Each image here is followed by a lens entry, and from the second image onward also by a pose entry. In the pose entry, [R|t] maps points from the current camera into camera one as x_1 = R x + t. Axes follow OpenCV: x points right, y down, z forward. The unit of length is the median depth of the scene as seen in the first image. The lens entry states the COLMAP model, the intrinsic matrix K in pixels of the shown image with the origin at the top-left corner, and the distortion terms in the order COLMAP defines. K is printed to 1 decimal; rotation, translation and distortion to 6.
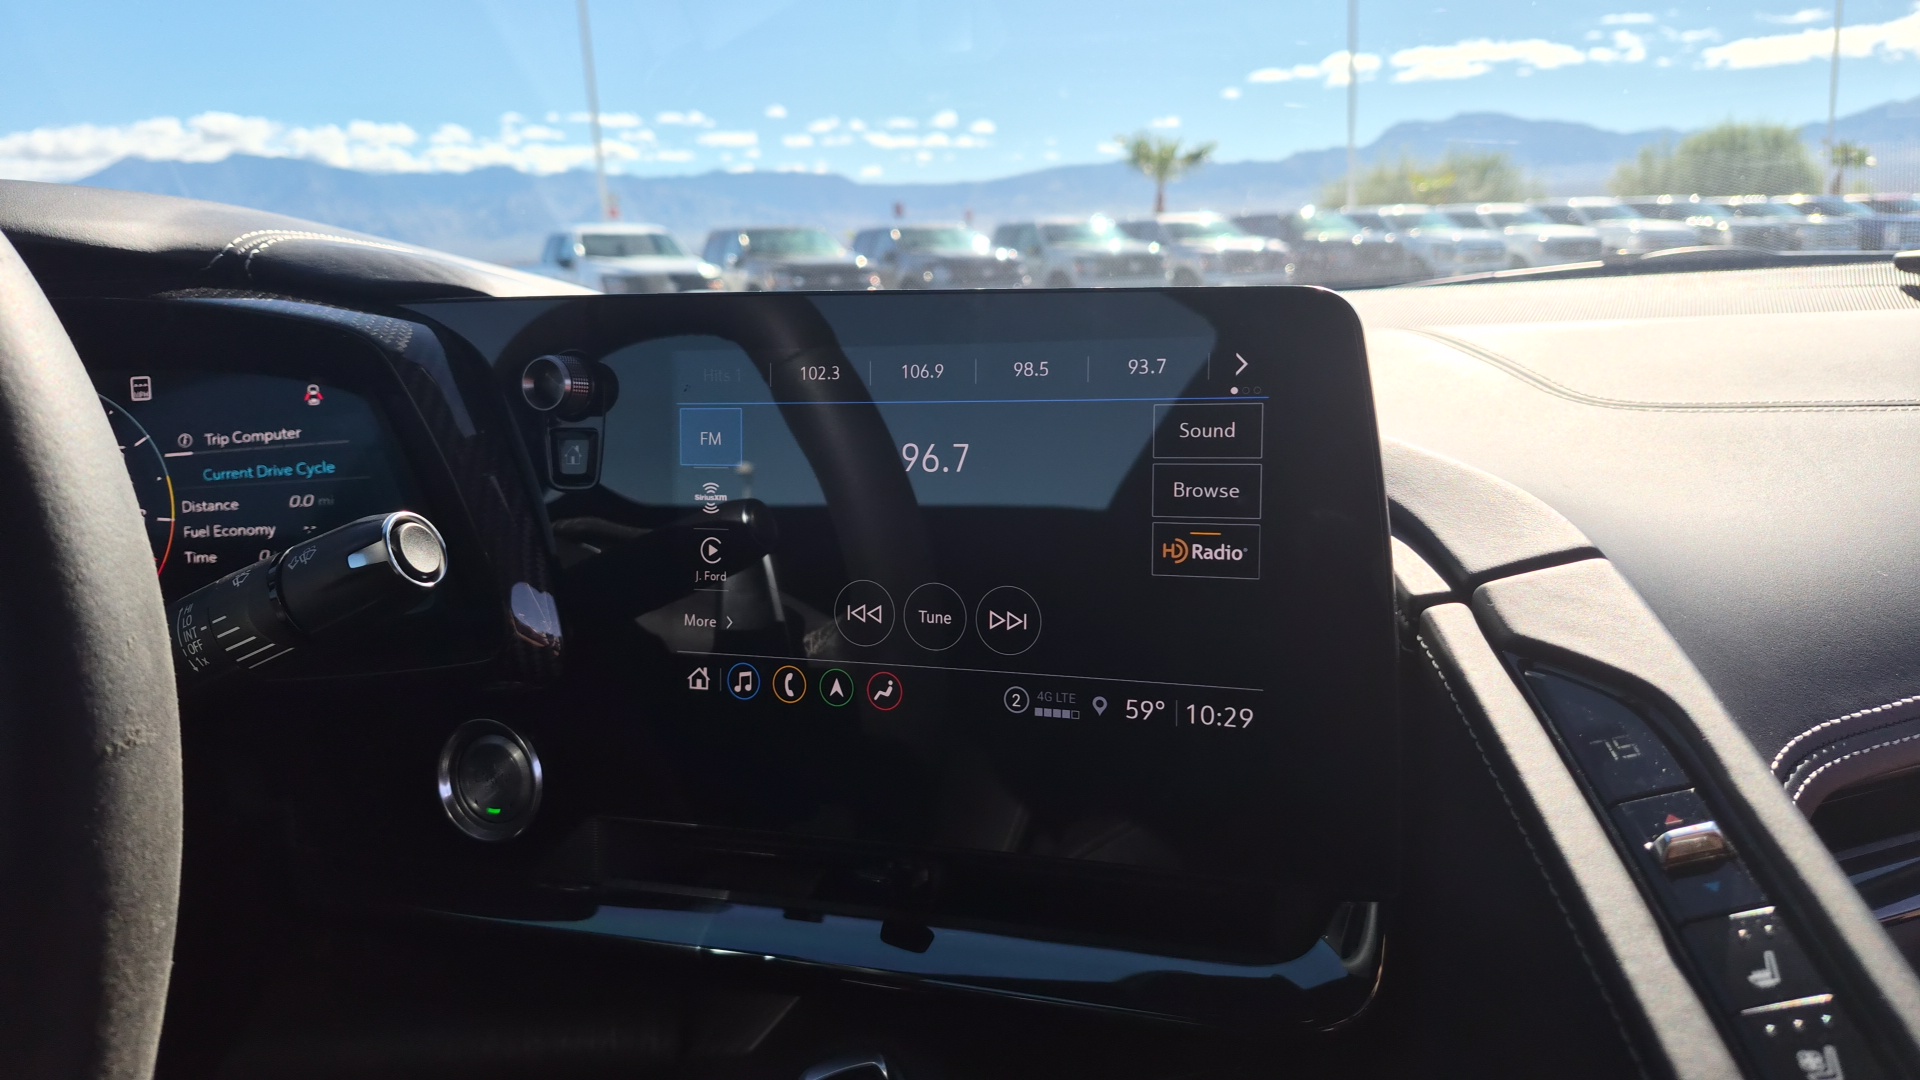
lens RADIAL K [[1337.4, 0, 960.0], [0, 1337.4, 540.0], [0, 0, 1]] dist [0.094685, -0.145234]
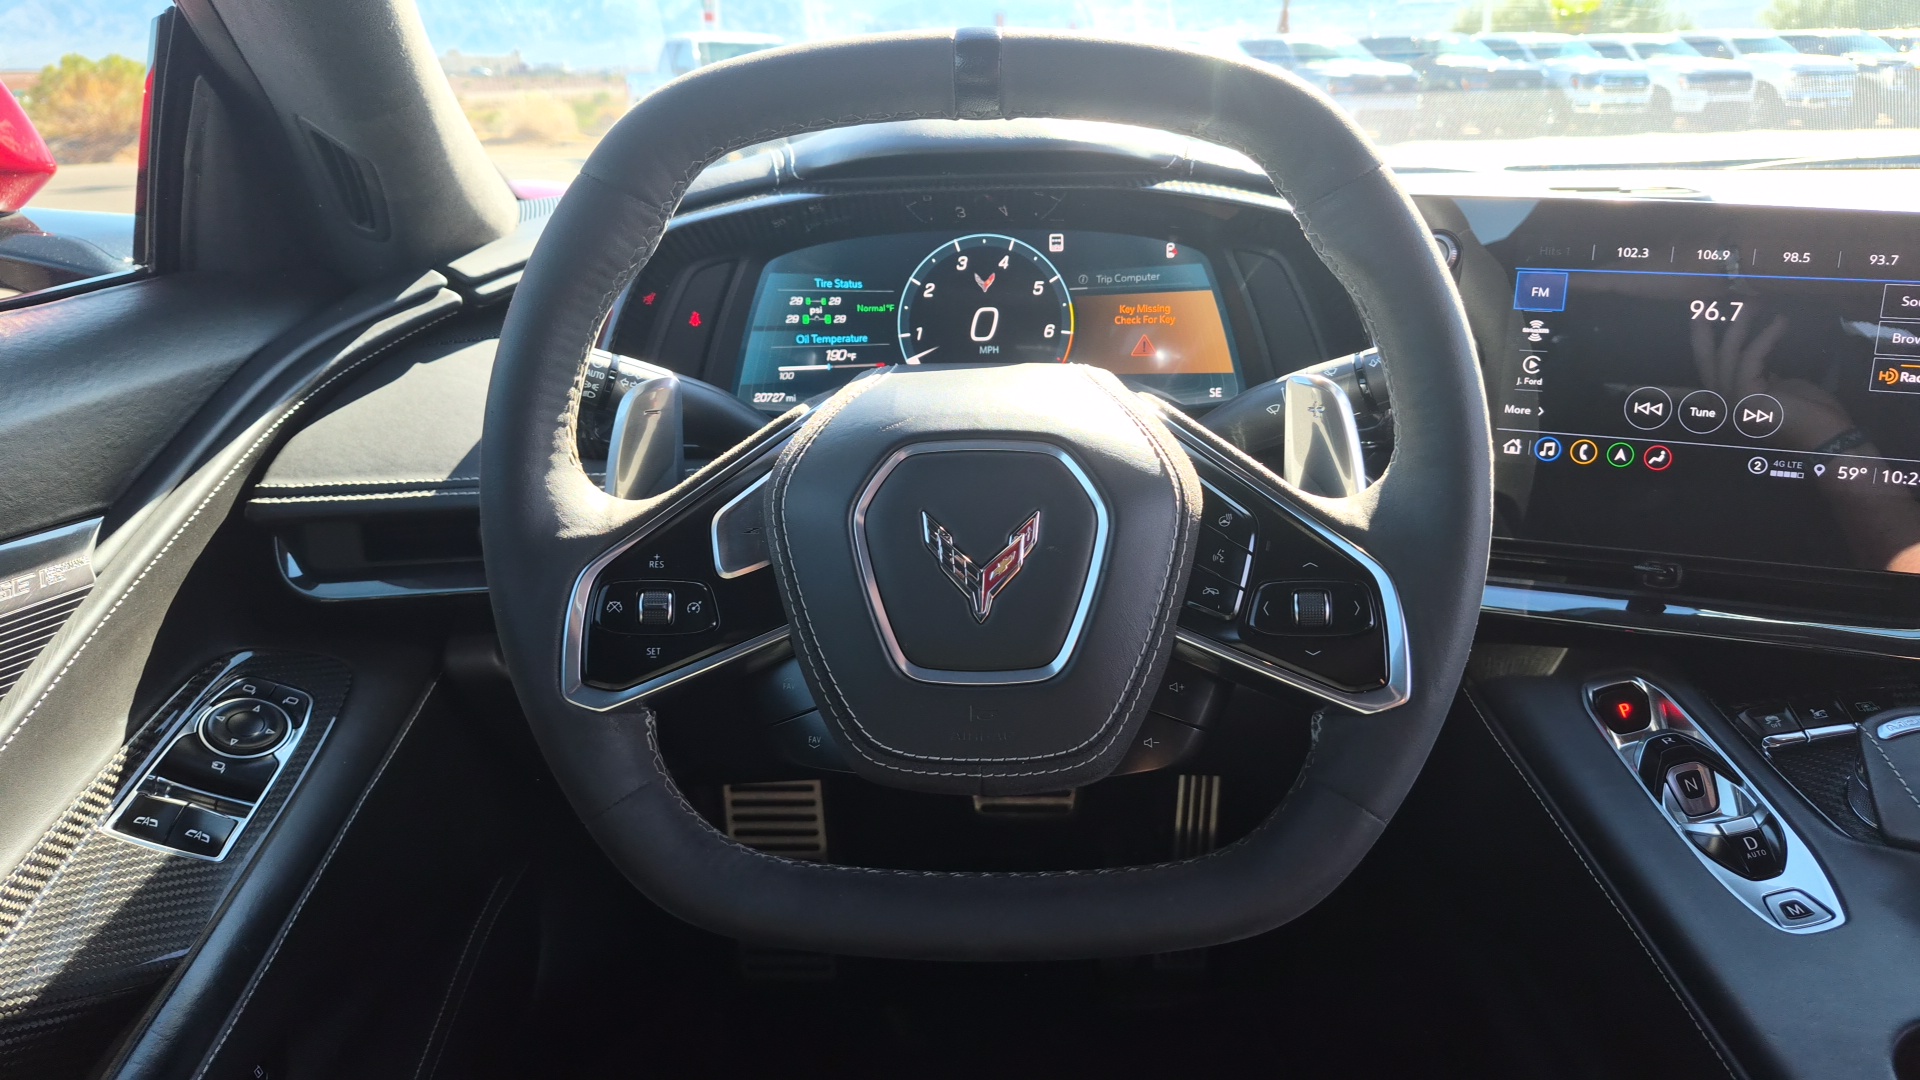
lens RADIAL K [[1320.9, 0, 964.3], [0, 1320.9, 529.2], [0, 0, 1]] dist [0.076397, -0.109613]
pose [[0.997427, 0.044962, -0.055836, -0.773117], [-0.037709, 0.991470, 0.124763, 0.029226], [0.060970, -0.122336, 0.990614, -0.625271]]
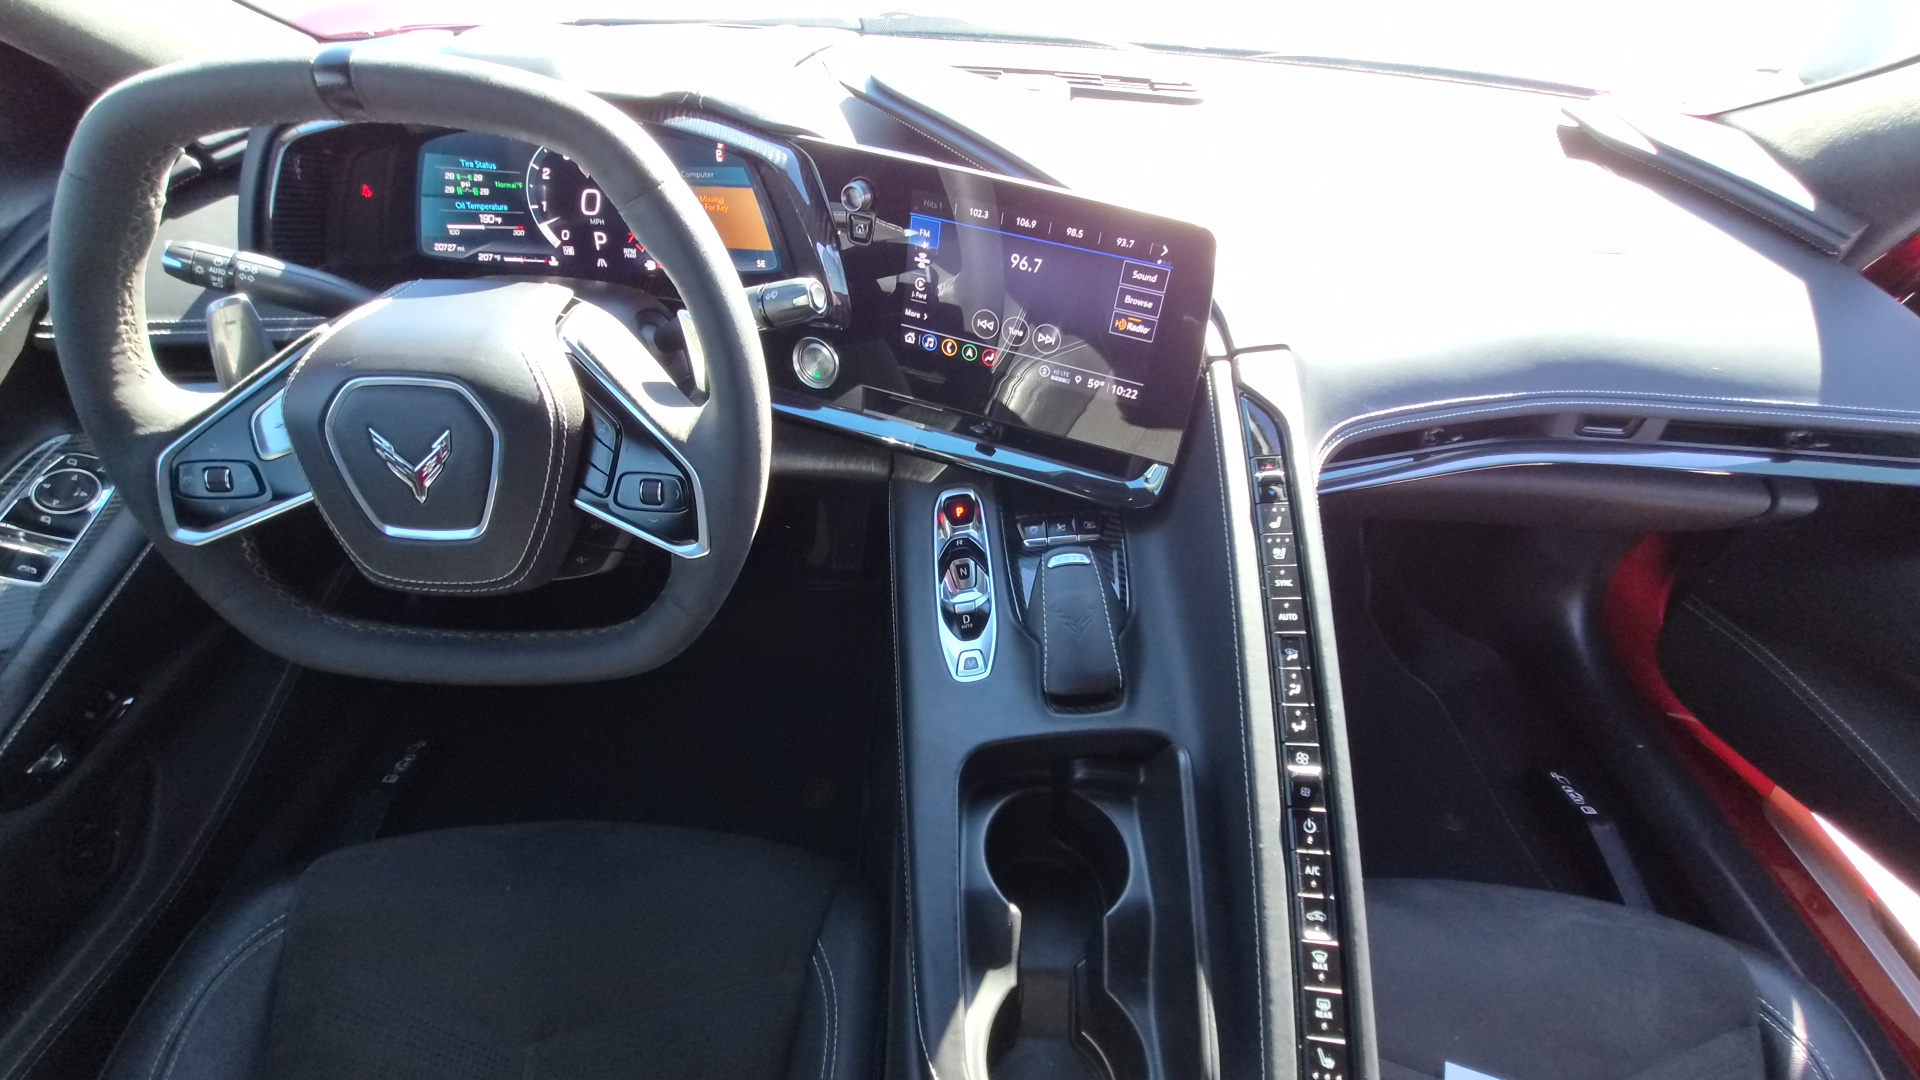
lens RADIAL K [[816.0, 0, 950.1], [0, 816.0, 548.3], [0, 0, 1]] dist [-0.001494, -0.011056]
pose [[0.994059, 0.106655, 0.021733, -0.120843], [-0.103312, 0.861663, 0.496854, -0.308444], [0.034265, -0.496147, 0.867562, -0.437721]]
